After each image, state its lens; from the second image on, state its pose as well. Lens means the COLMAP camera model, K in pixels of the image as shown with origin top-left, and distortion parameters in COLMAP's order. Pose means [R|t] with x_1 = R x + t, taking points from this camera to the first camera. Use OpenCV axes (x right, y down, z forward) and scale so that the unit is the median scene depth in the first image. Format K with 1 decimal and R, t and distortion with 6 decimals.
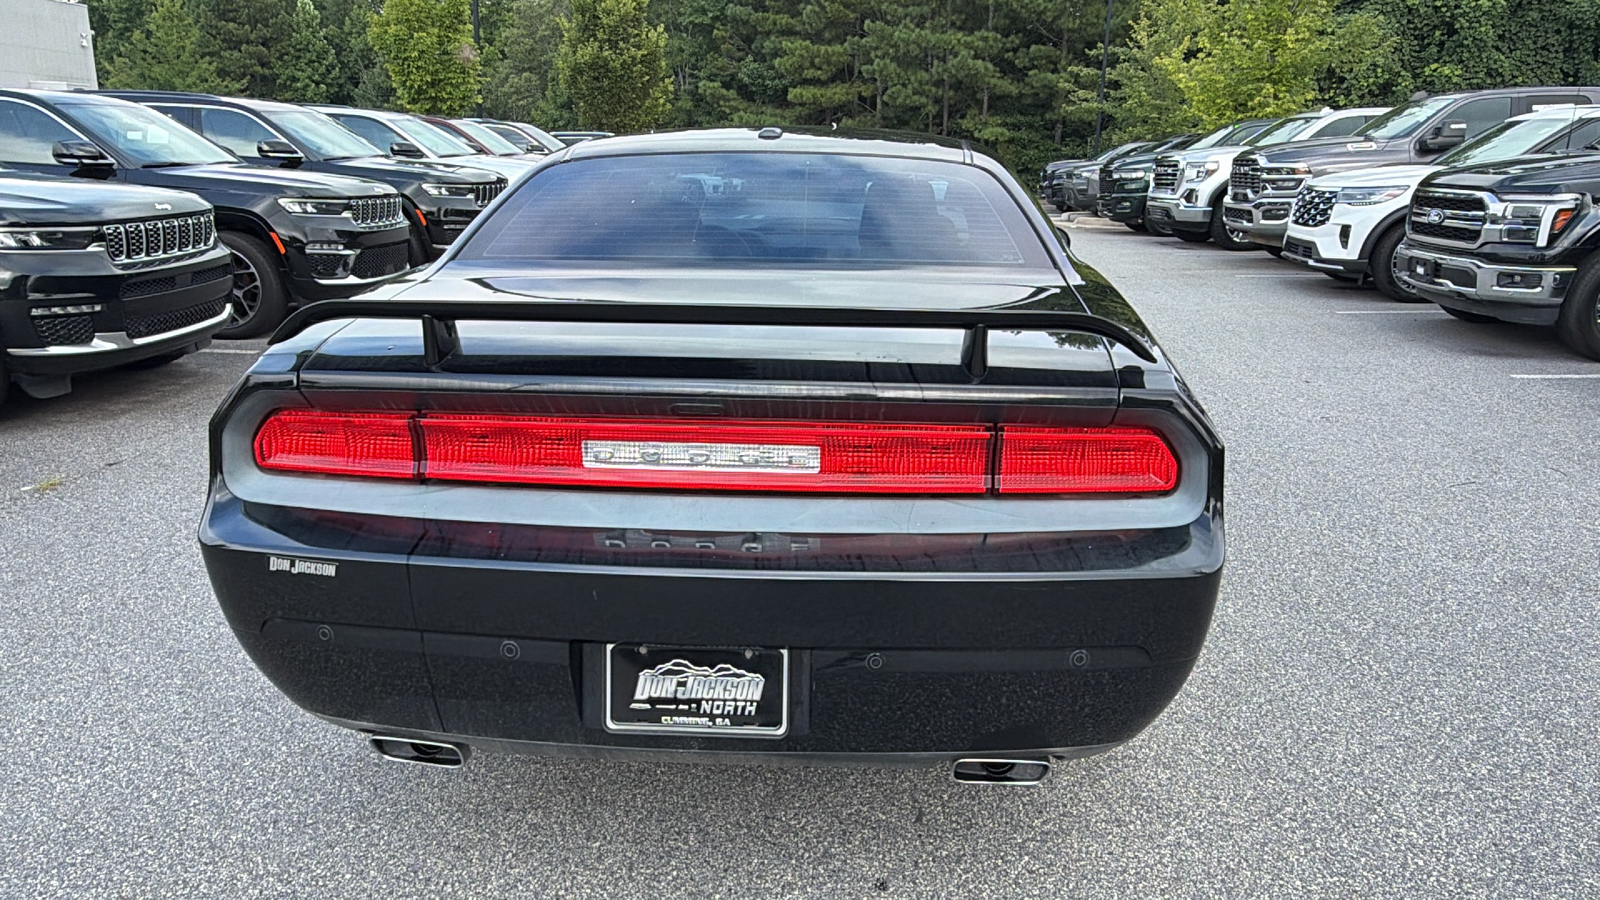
lens RADIAL K [[1093.1, 0, 777.5], [0, 1093.1, 457.1], [0, 0, 1]] dist [0.001290, 0.001194]
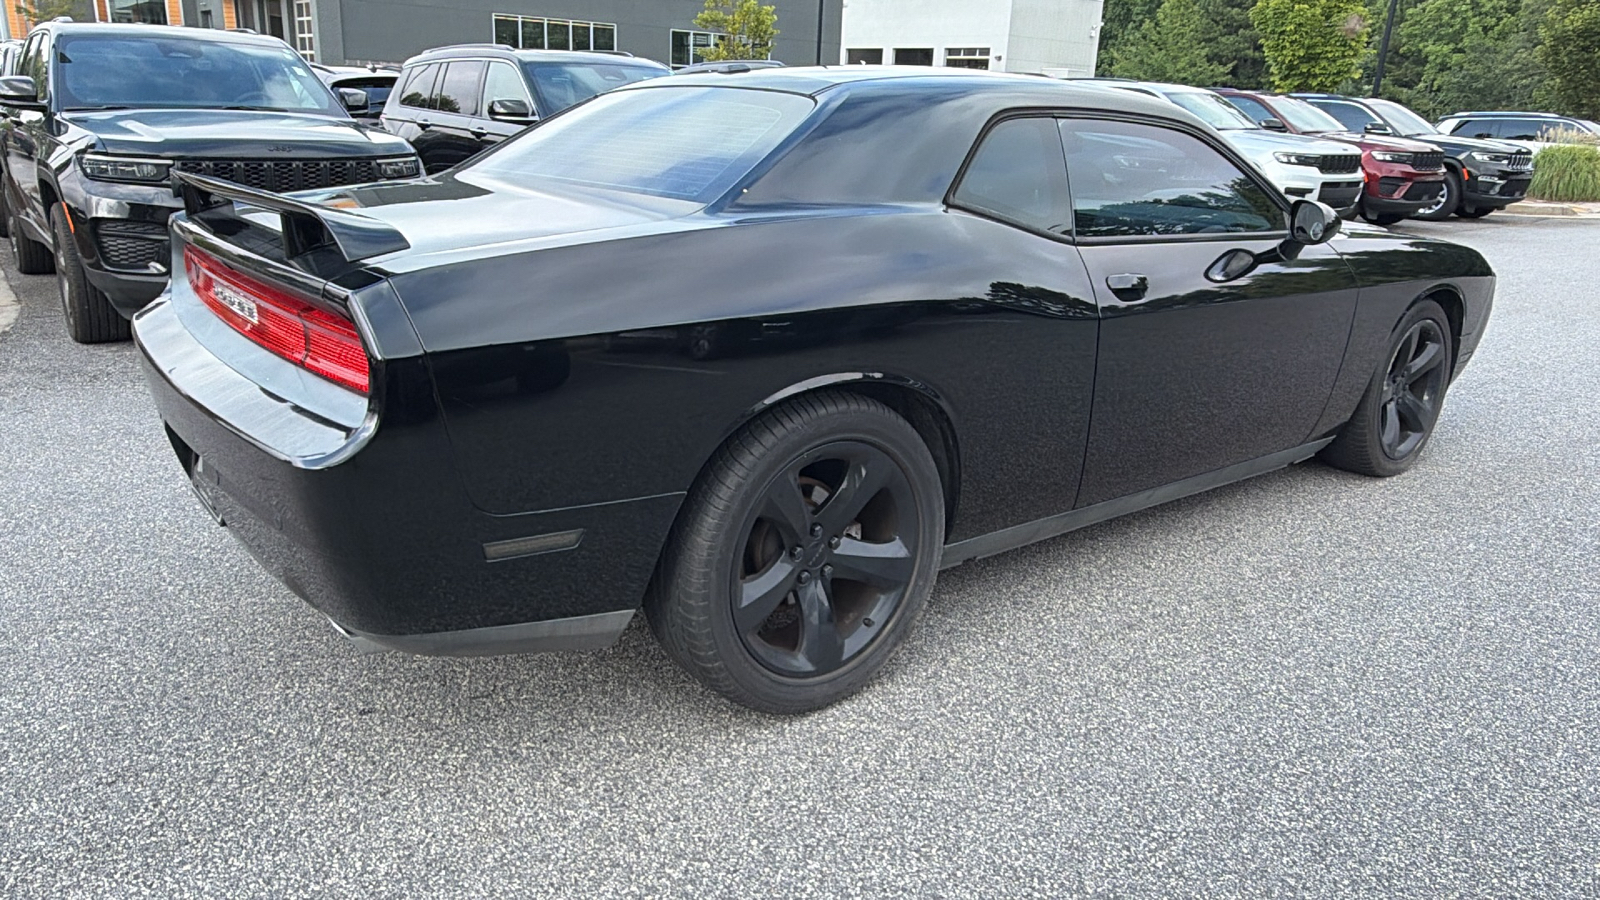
lens RADIAL K [[1102.3, 0, 800.0], [0, 1102.3, 450.0], [0, 0, 1]] dist [0.005114, 0.001136]
pose [[0.666582, 0.225579, -0.710481, 0.145544], [-0.223960, 0.969683, 0.097754, -0.010956], [0.710993, 0.093958, 0.696894, 0.062394]]
